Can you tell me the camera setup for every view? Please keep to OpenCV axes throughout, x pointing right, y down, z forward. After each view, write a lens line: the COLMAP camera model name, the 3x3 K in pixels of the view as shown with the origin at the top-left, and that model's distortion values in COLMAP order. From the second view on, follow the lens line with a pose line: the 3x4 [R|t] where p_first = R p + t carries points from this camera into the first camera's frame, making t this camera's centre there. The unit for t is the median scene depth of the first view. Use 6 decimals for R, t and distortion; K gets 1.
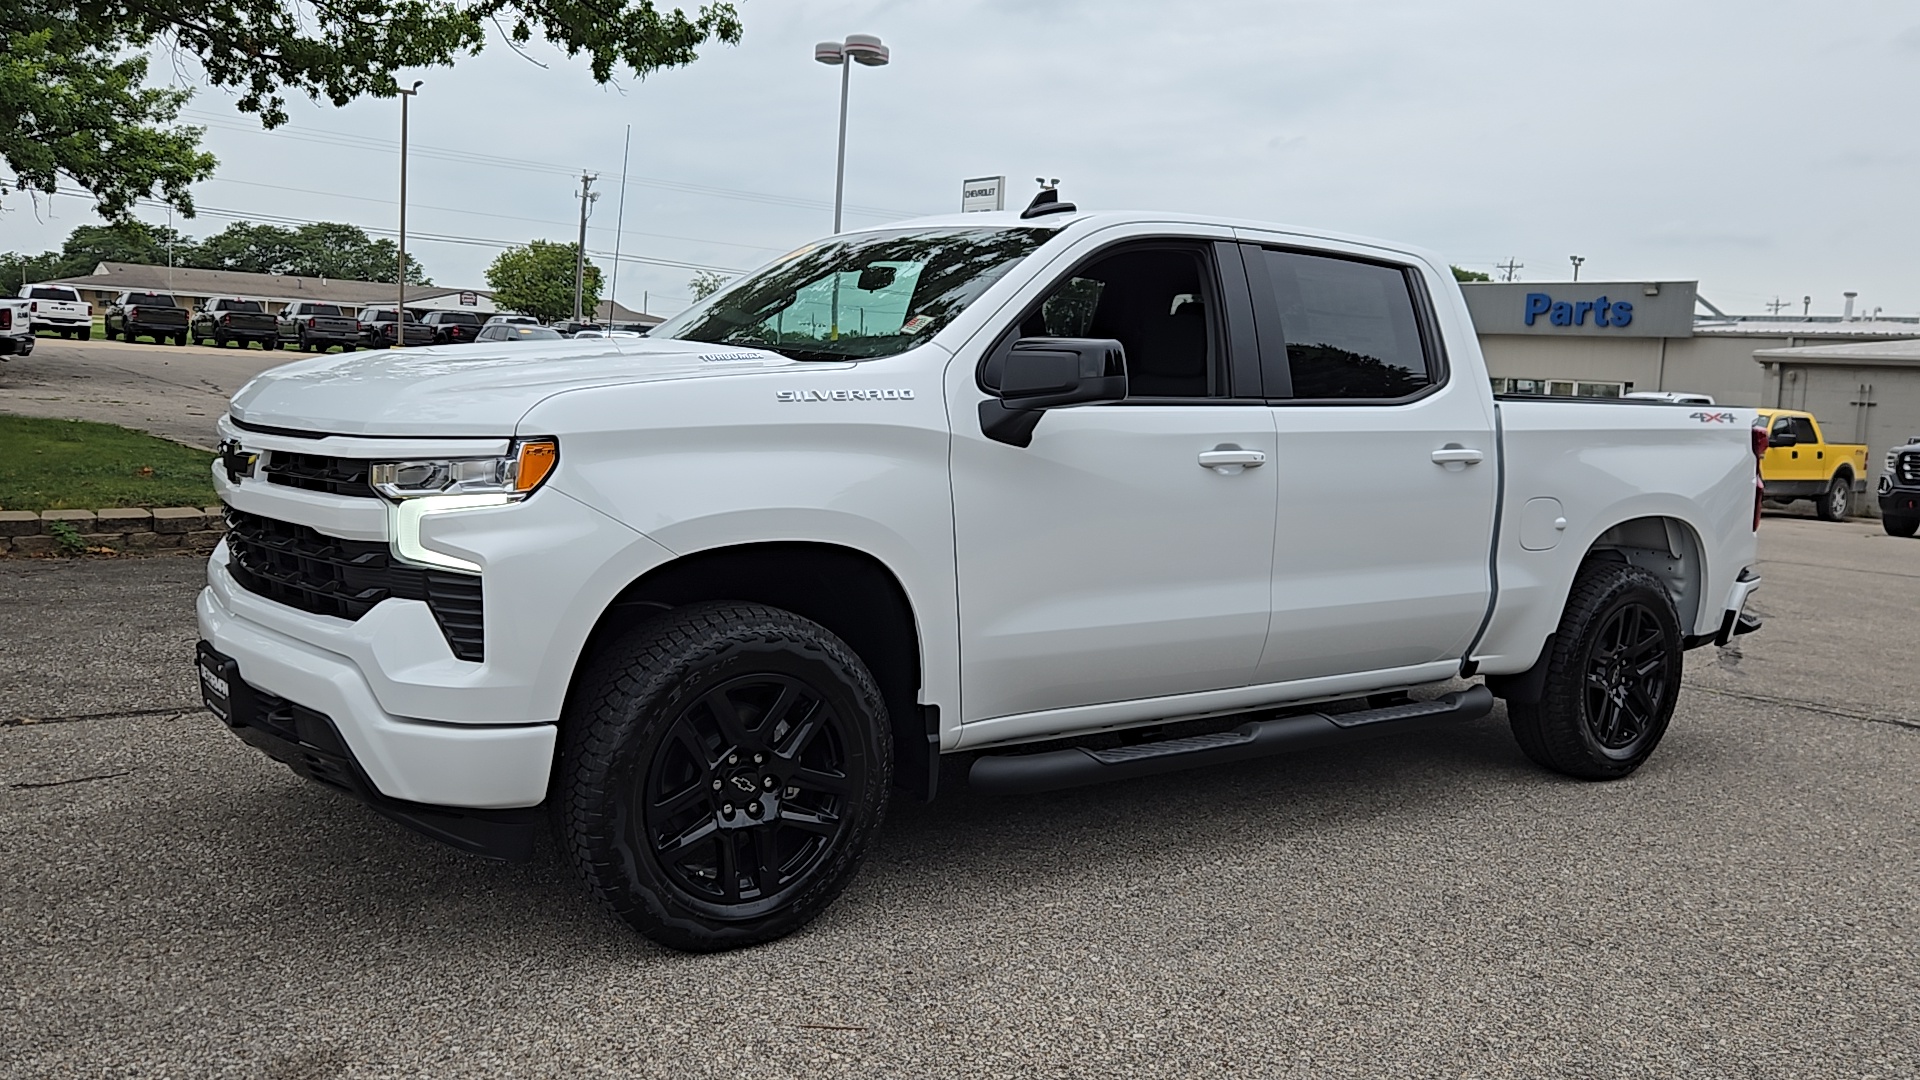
lens RADIAL K [[1603.8, 0, 949.5], [0, 1603.8, 531.8], [0, 0, 1]] dist [0.013704, -0.009855]
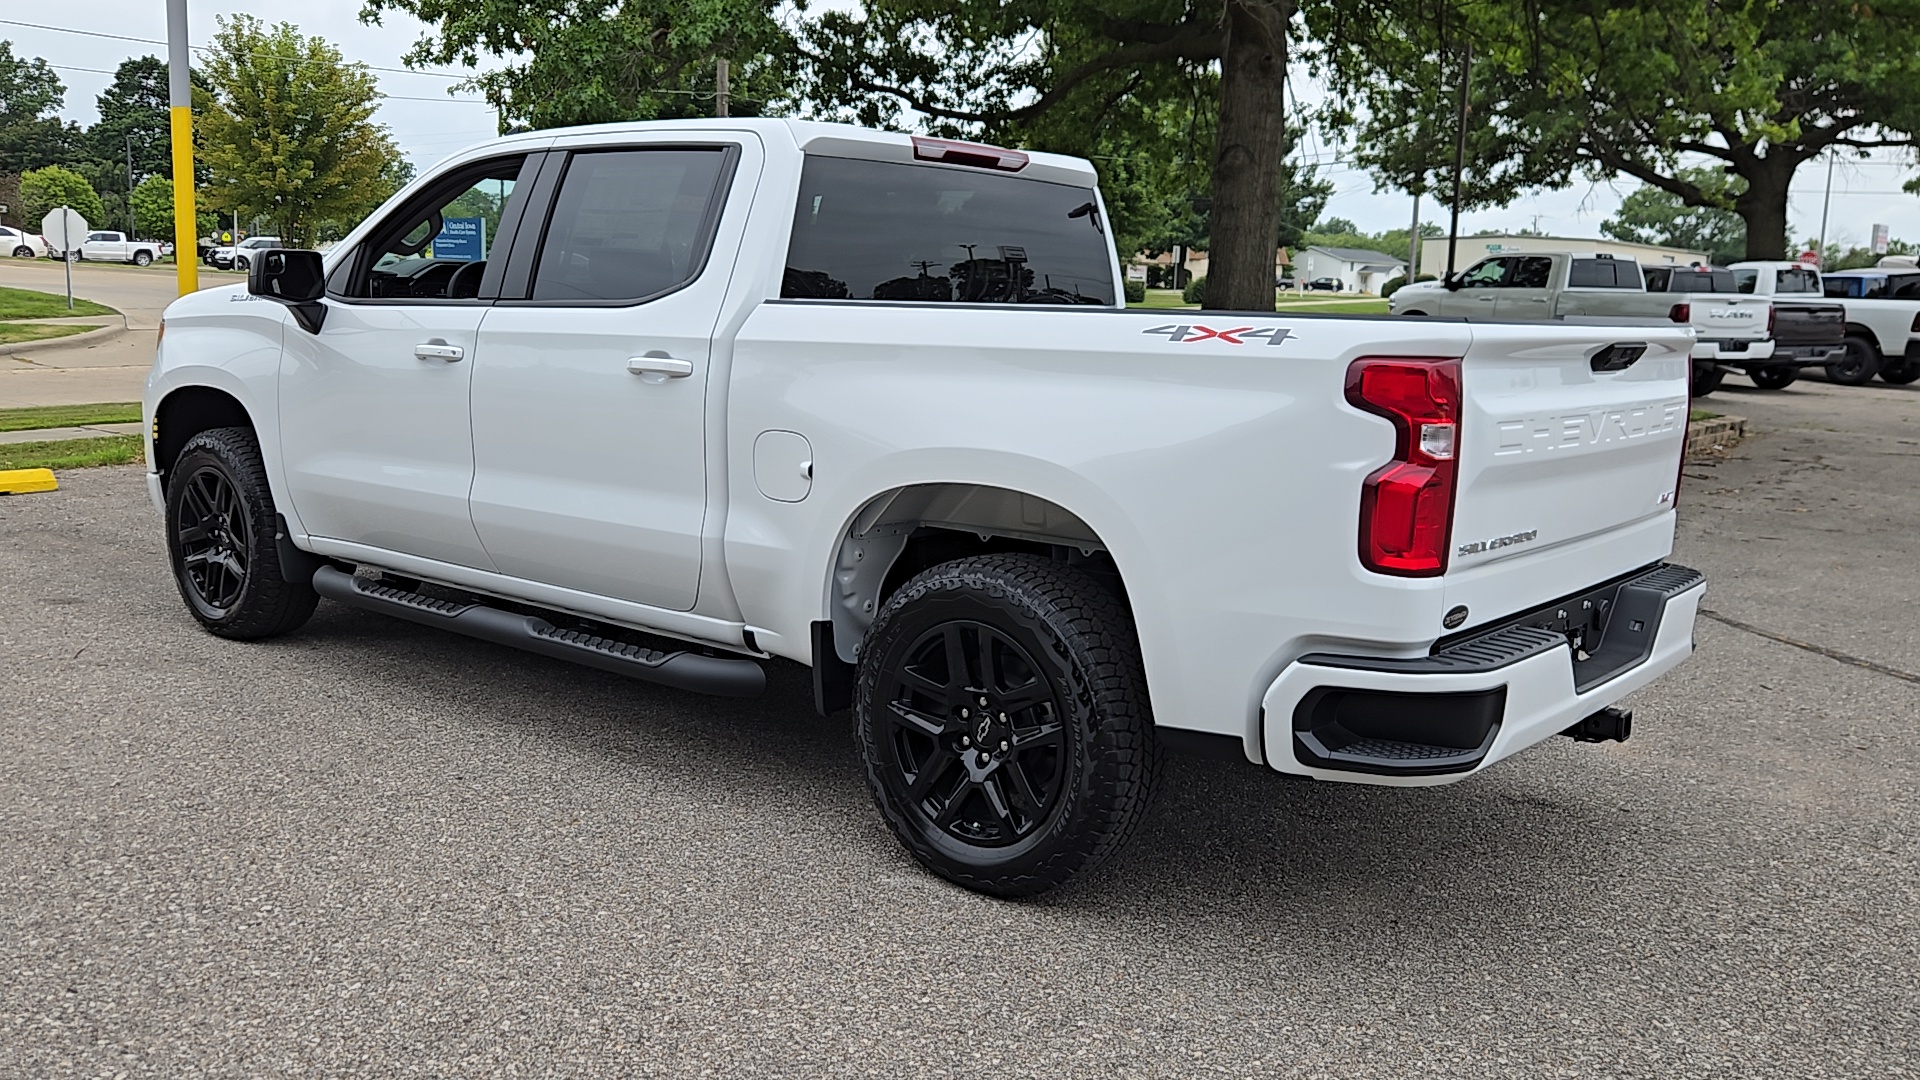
lens RADIAL K [[1603.8, 0, 949.5], [0, 1603.8, 531.8], [0, 0, 1]] dist [0.013704, -0.009855]
pose [[0.241853, 0.102914, -0.964840, 1.037632], [-0.118407, 0.990058, 0.075923, -0.037719], [0.963061, 0.095881, 0.251634, 0.828568]]
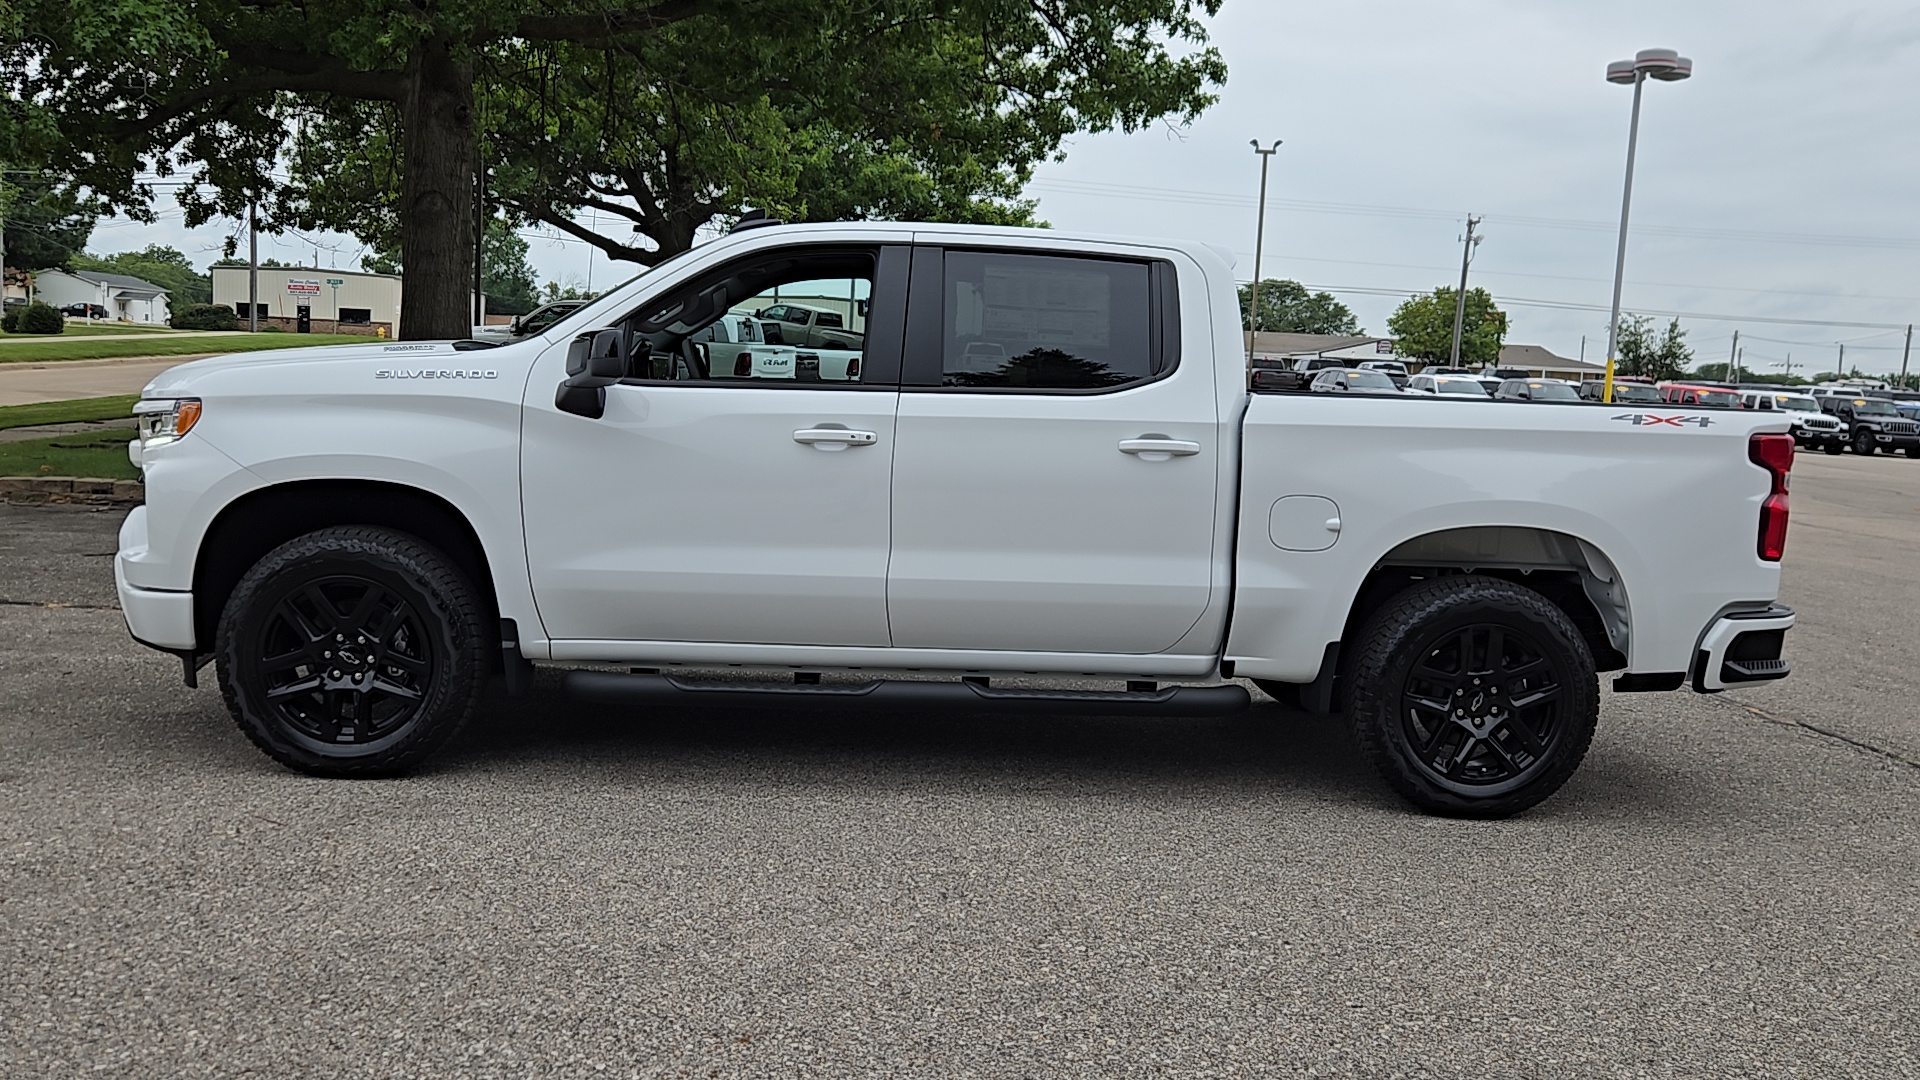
lens RADIAL K [[1603.8, 0, 949.5], [0, 1603.8, 531.8], [0, 0, 1]] dist [0.013704, -0.009855]
pose [[0.834751, 0.043942, -0.548871, 0.666637], [-0.060851, 0.998067, -0.012641, 0.023281], [0.547255, 0.043951, 0.835811, 0.083487]]
